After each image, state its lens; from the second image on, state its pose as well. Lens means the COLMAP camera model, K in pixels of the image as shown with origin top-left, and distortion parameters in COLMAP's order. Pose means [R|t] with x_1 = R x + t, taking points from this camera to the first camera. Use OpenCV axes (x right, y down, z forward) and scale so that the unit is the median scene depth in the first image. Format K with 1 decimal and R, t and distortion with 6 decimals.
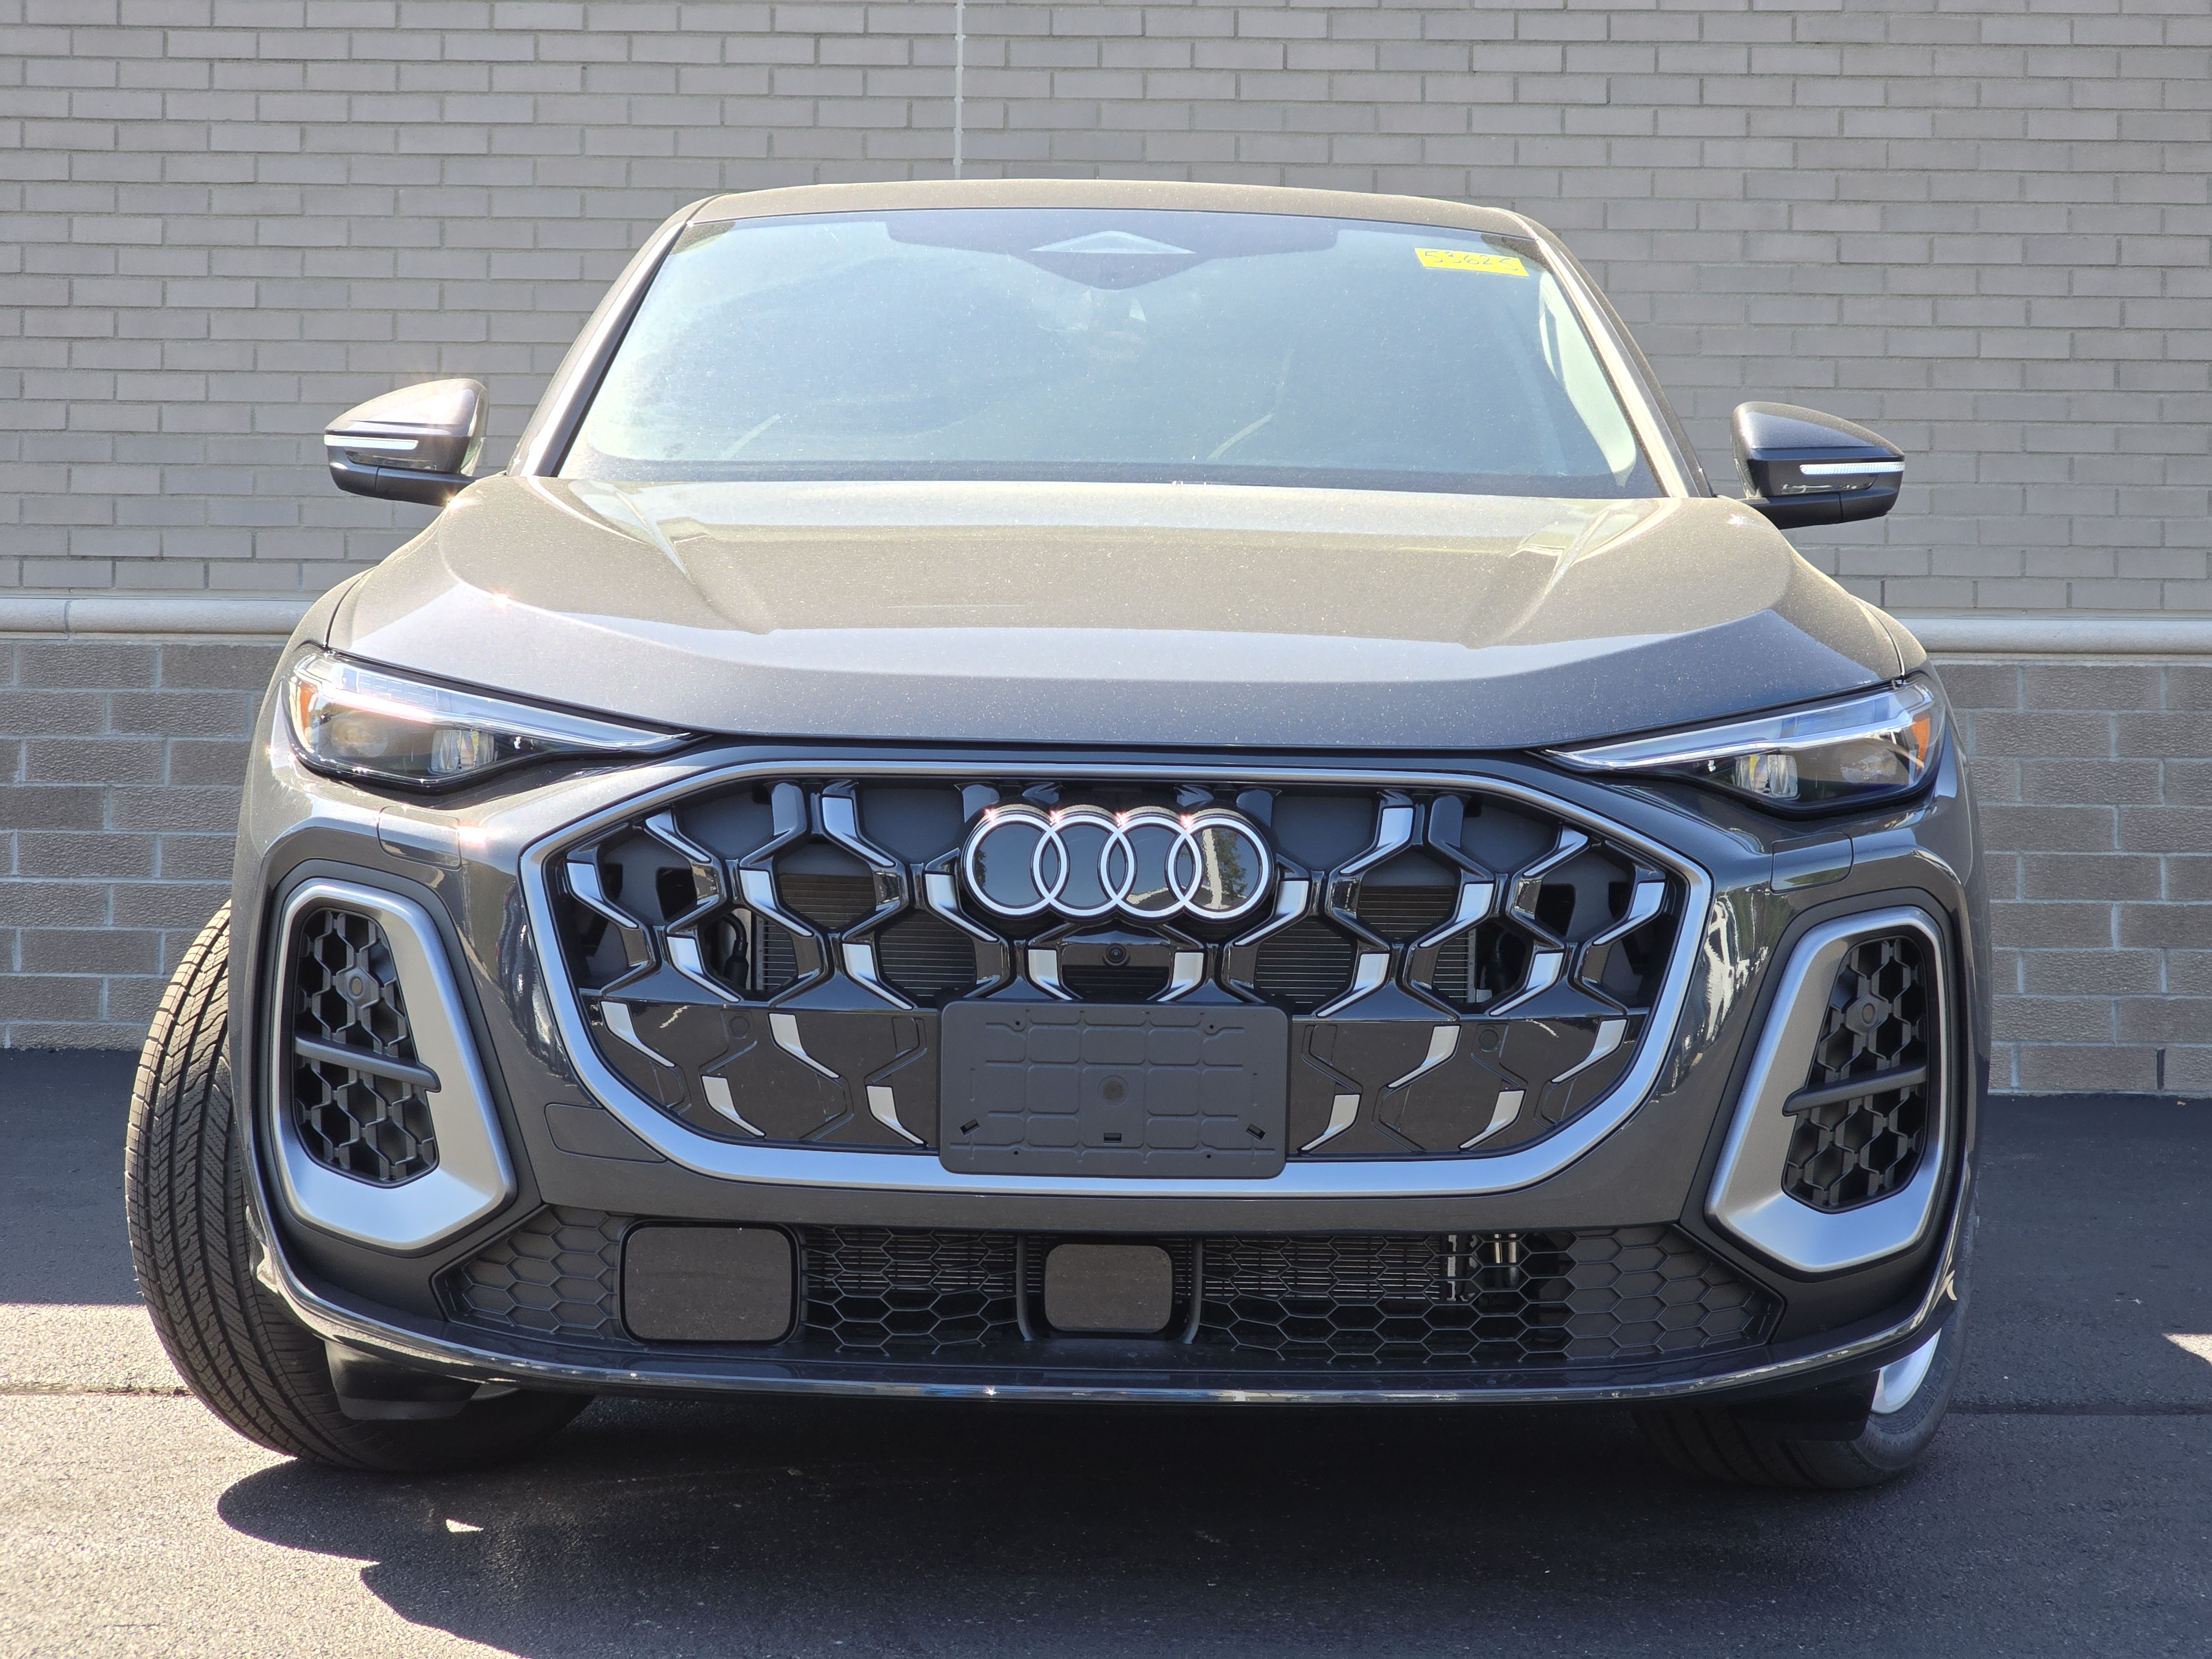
lens RADIAL K [[4121.1, 0, 1106.5], [0, 4121.1, 793.5], [0, 0, 1]] dist [0.010815, -0.062873]
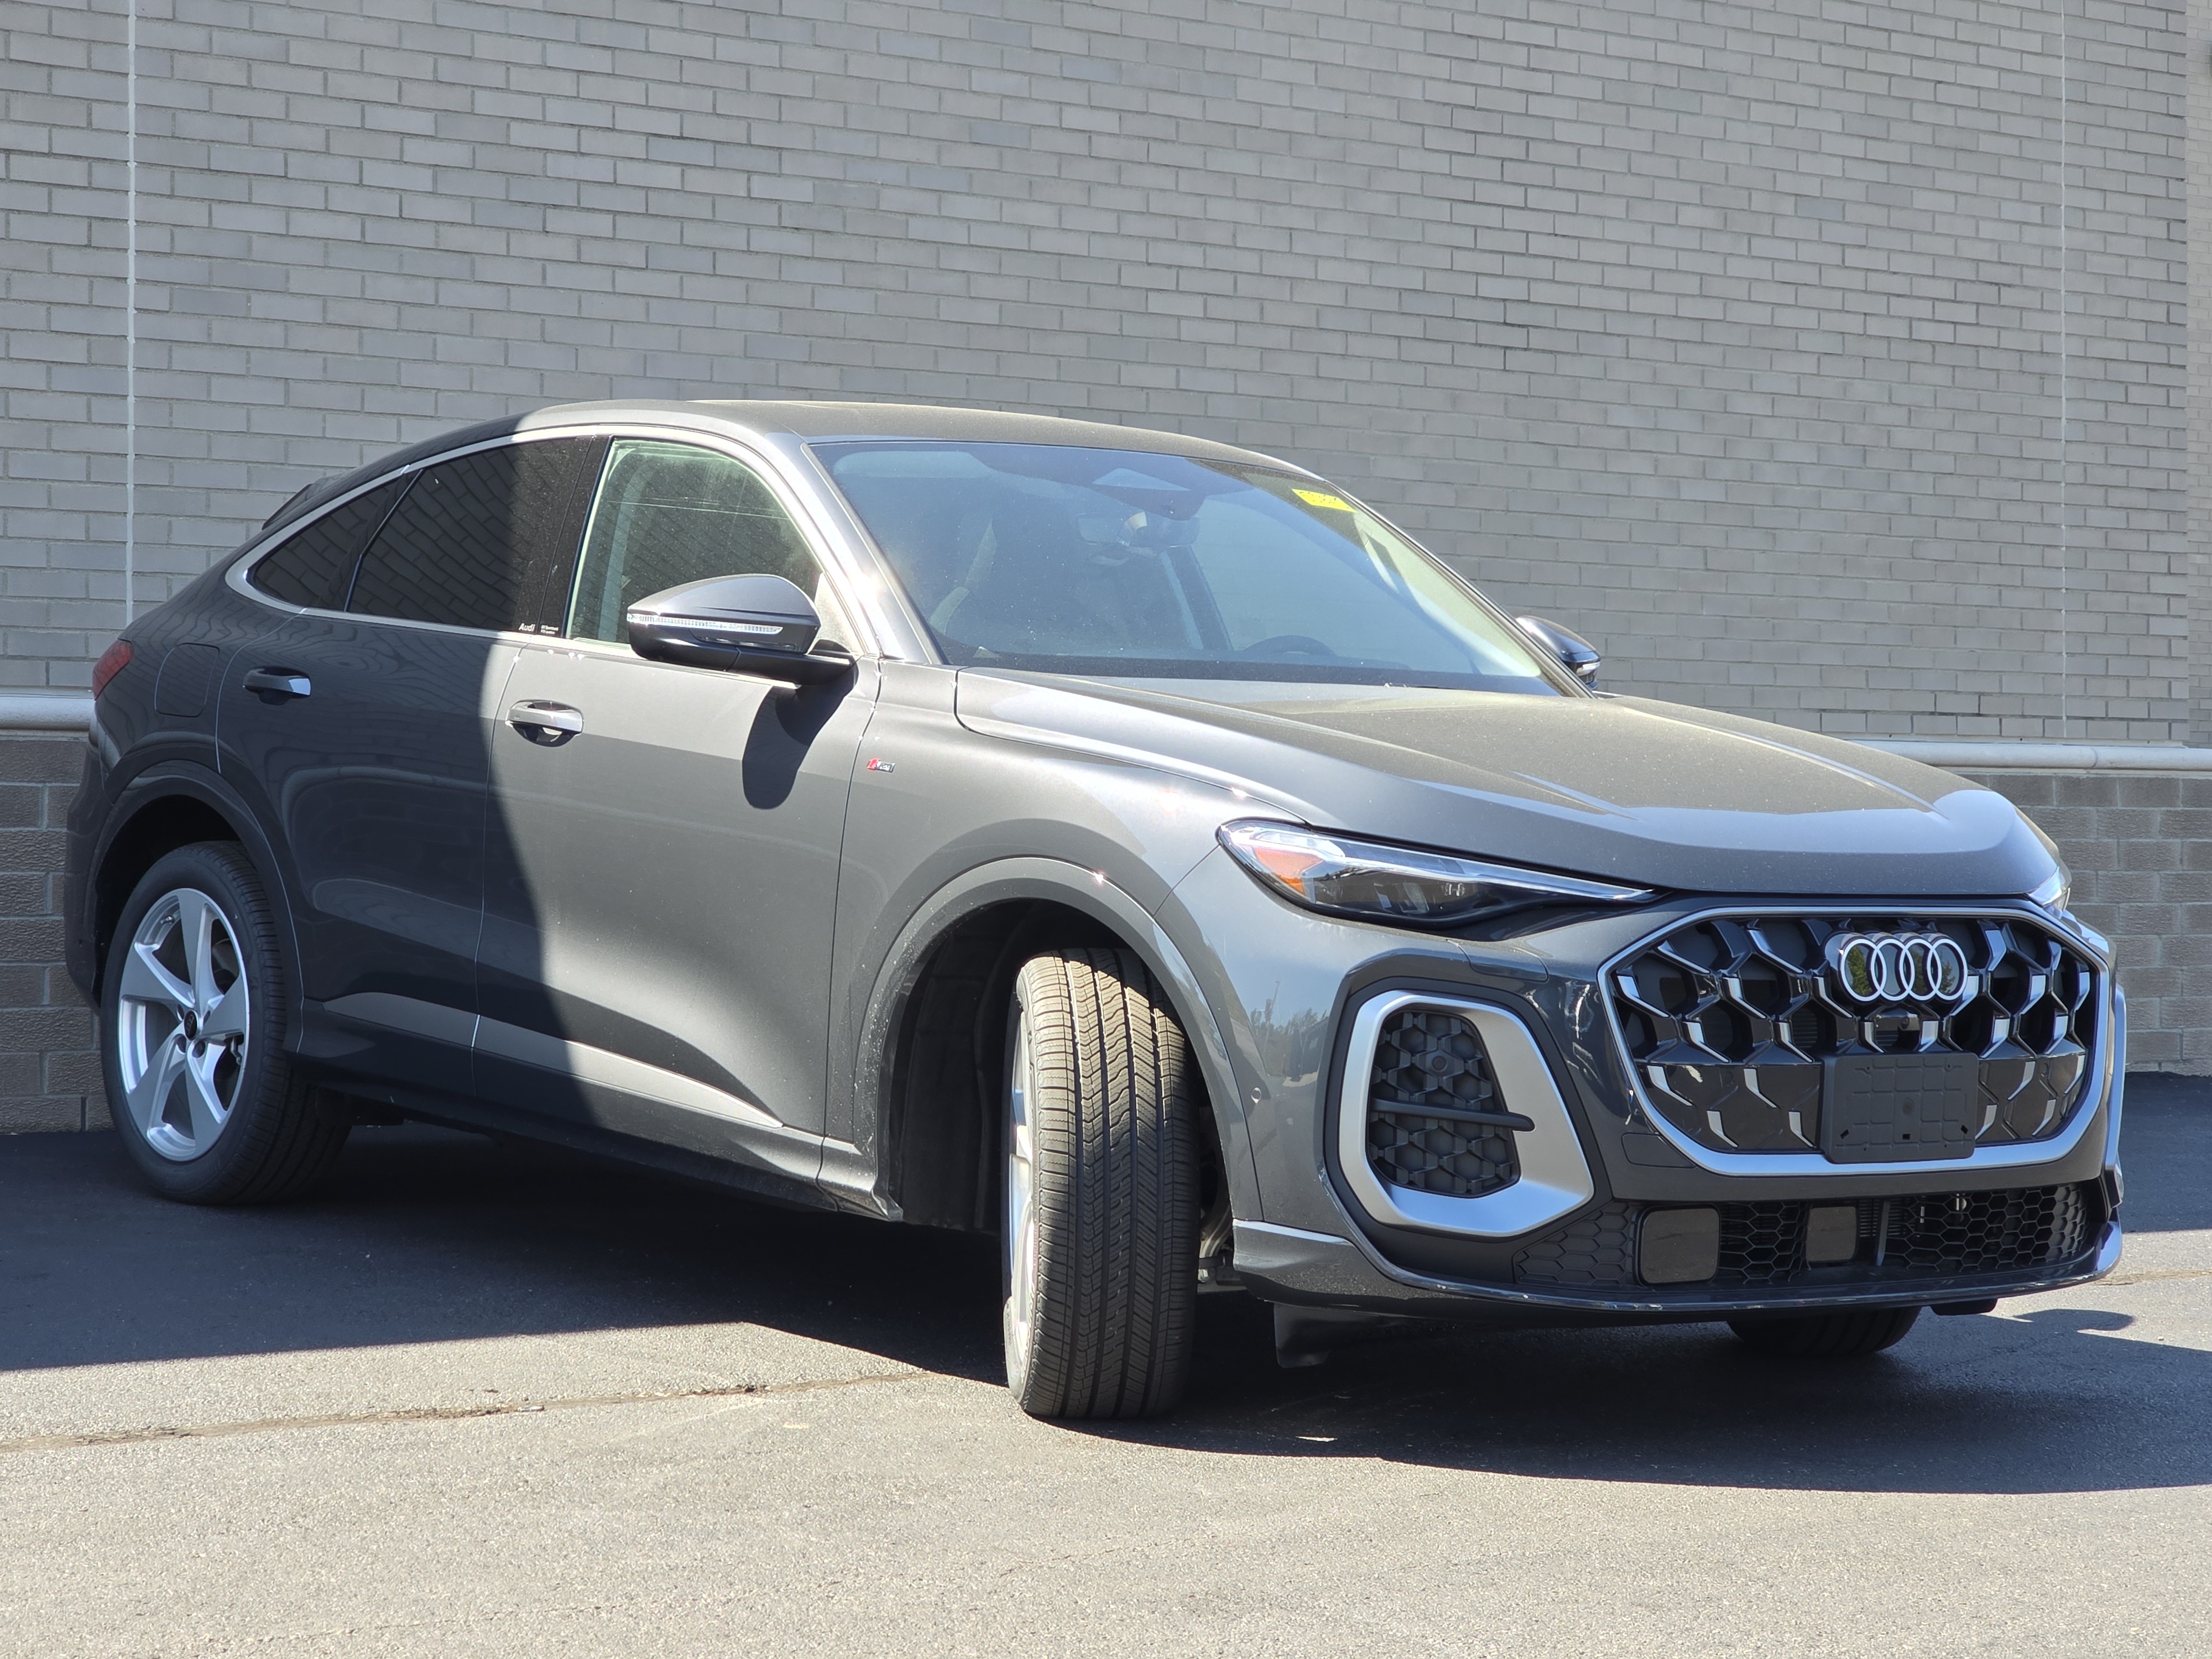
lens RADIAL K [[4670.7, 0, 1053.1], [0, 4670.7, 770.8], [0, 0, 1]] dist [0.093980, -0.480043]
pose [[0.796320, 0.001889, 0.604872, -0.931312], [-0.000929, 0.999998, -0.001901, -0.038546], [-0.604875, 0.000952, 0.796320, -0.180620]]
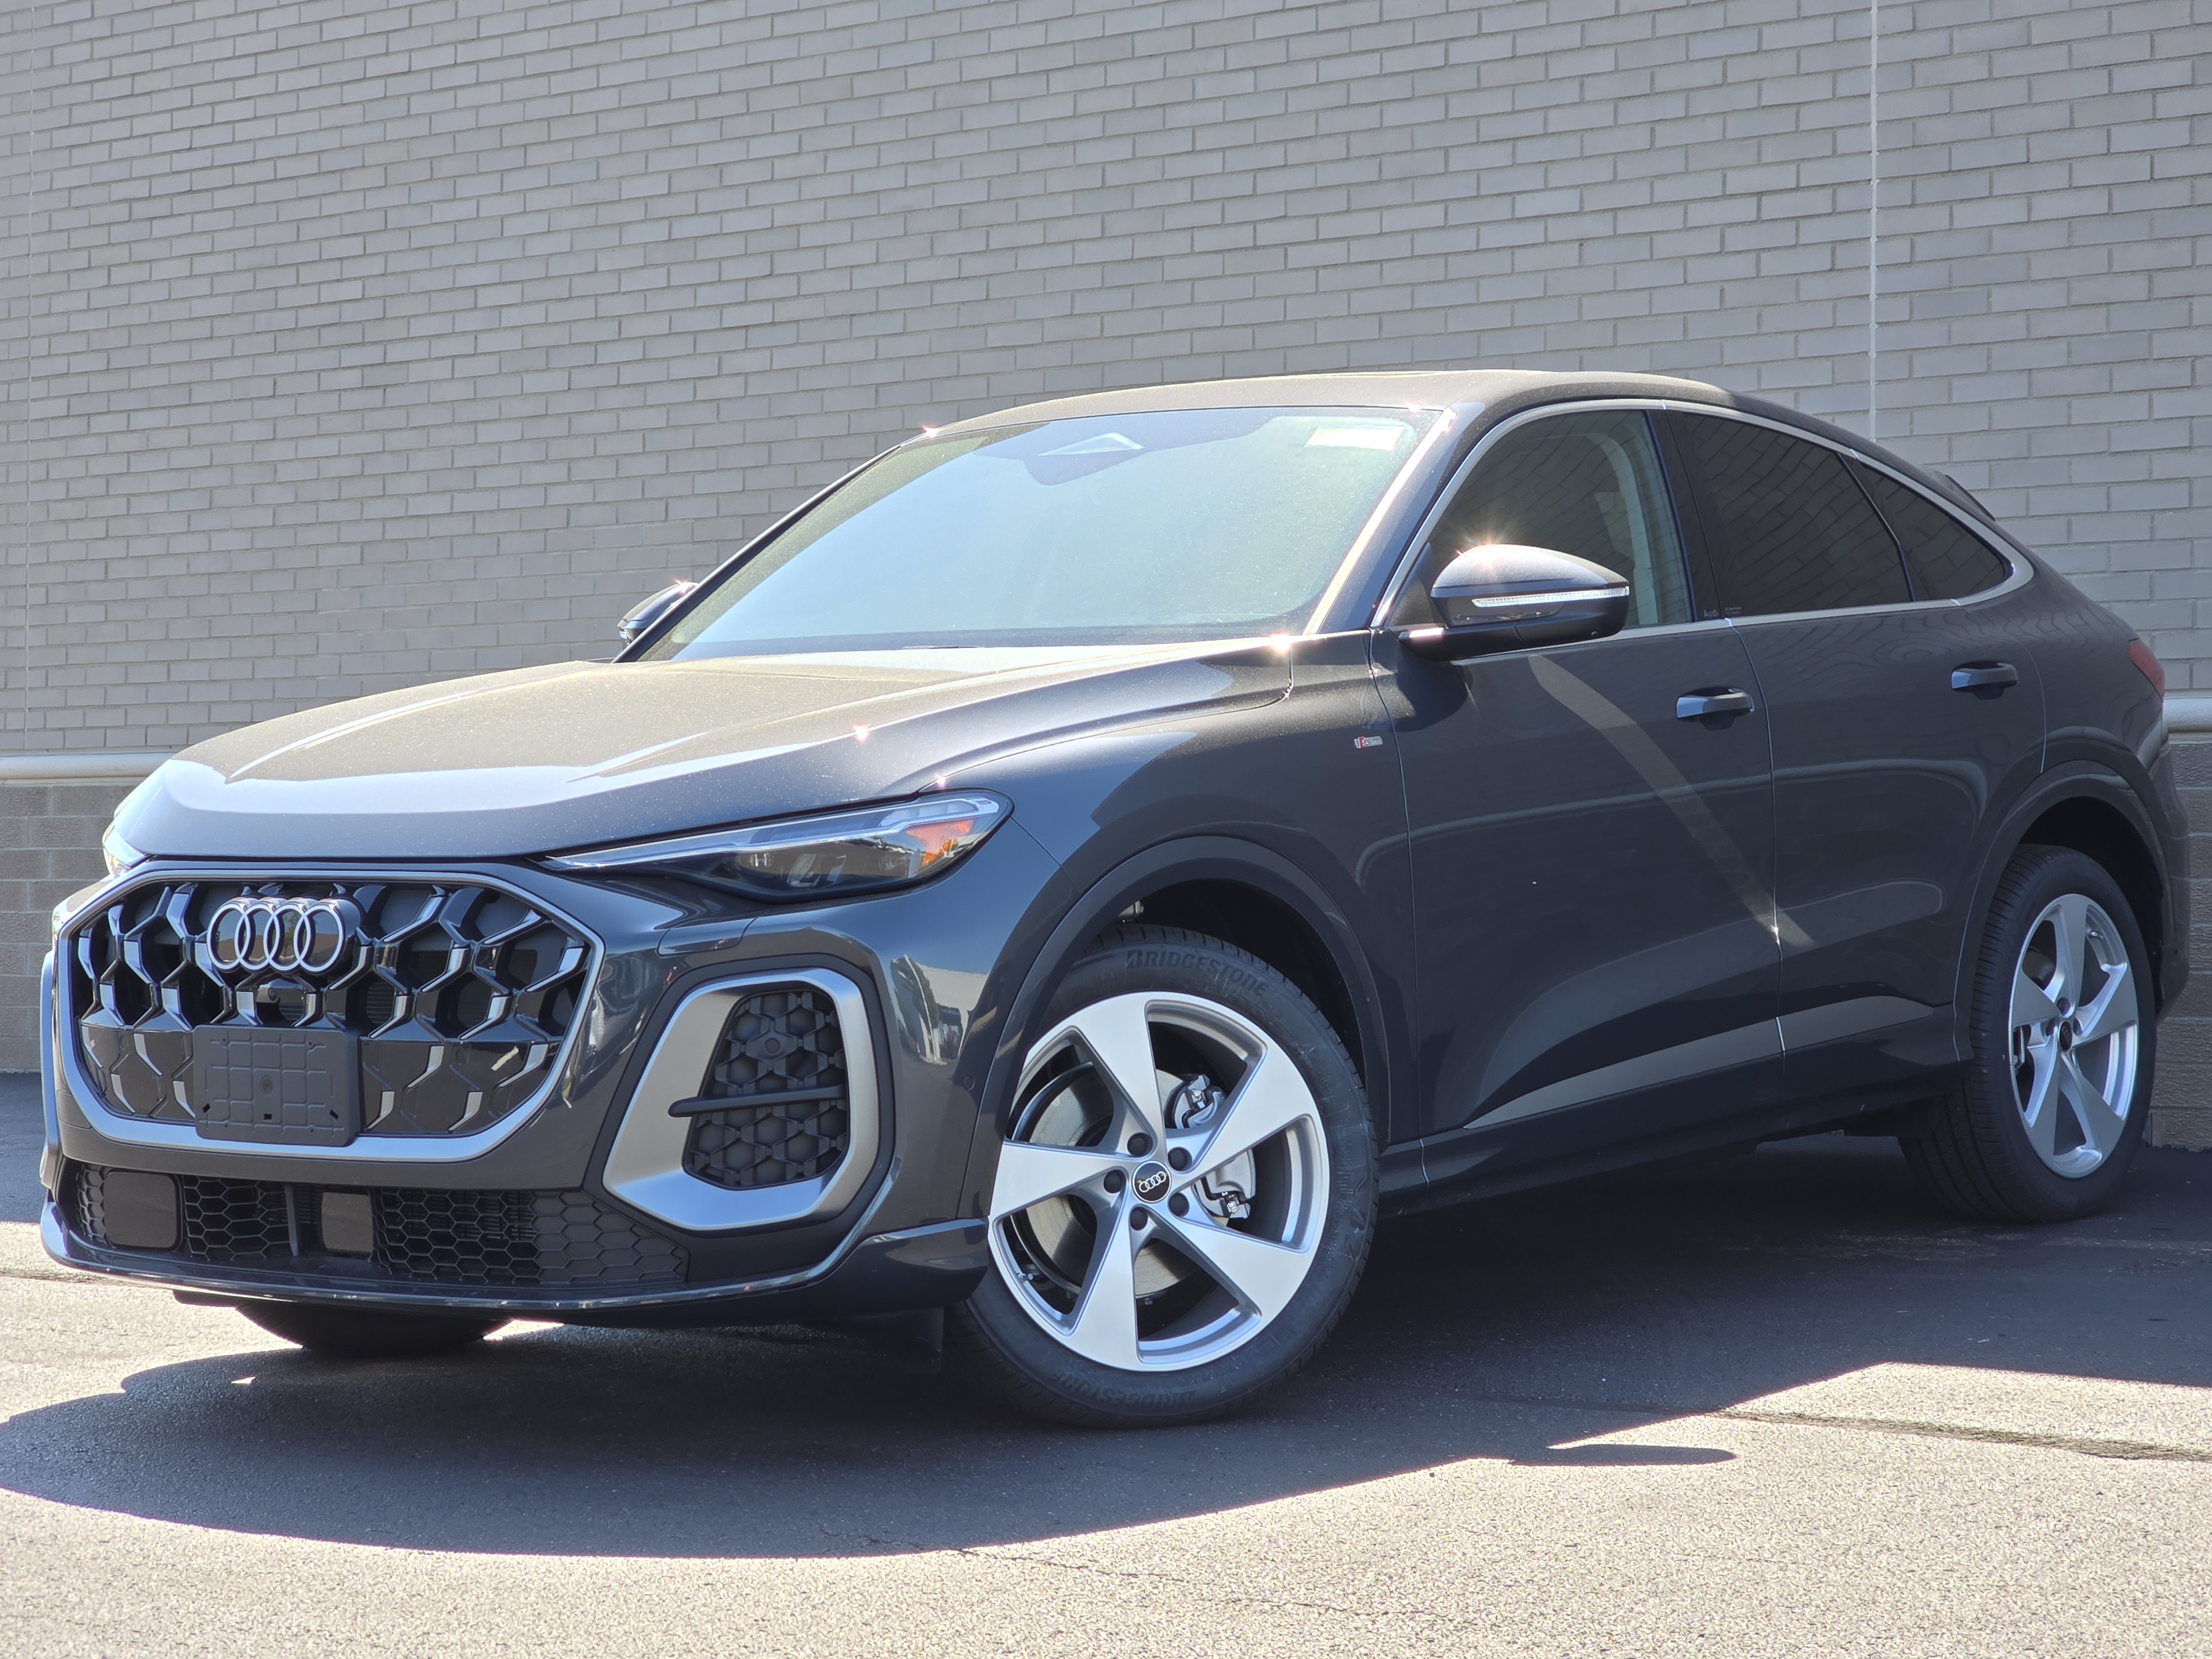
lens RADIAL K [[4402.9, 0, 1131.0], [0, 4402.9, 826.8], [0, 0, 1]] dist [-0.027607, 0.216883]
pose [[0.785048, -0.017322, -0.619192, 0.843685], [0.010340, 0.999836, -0.014860, 0.002794], [0.619348, 0.005263, 0.785099, -0.049850]]
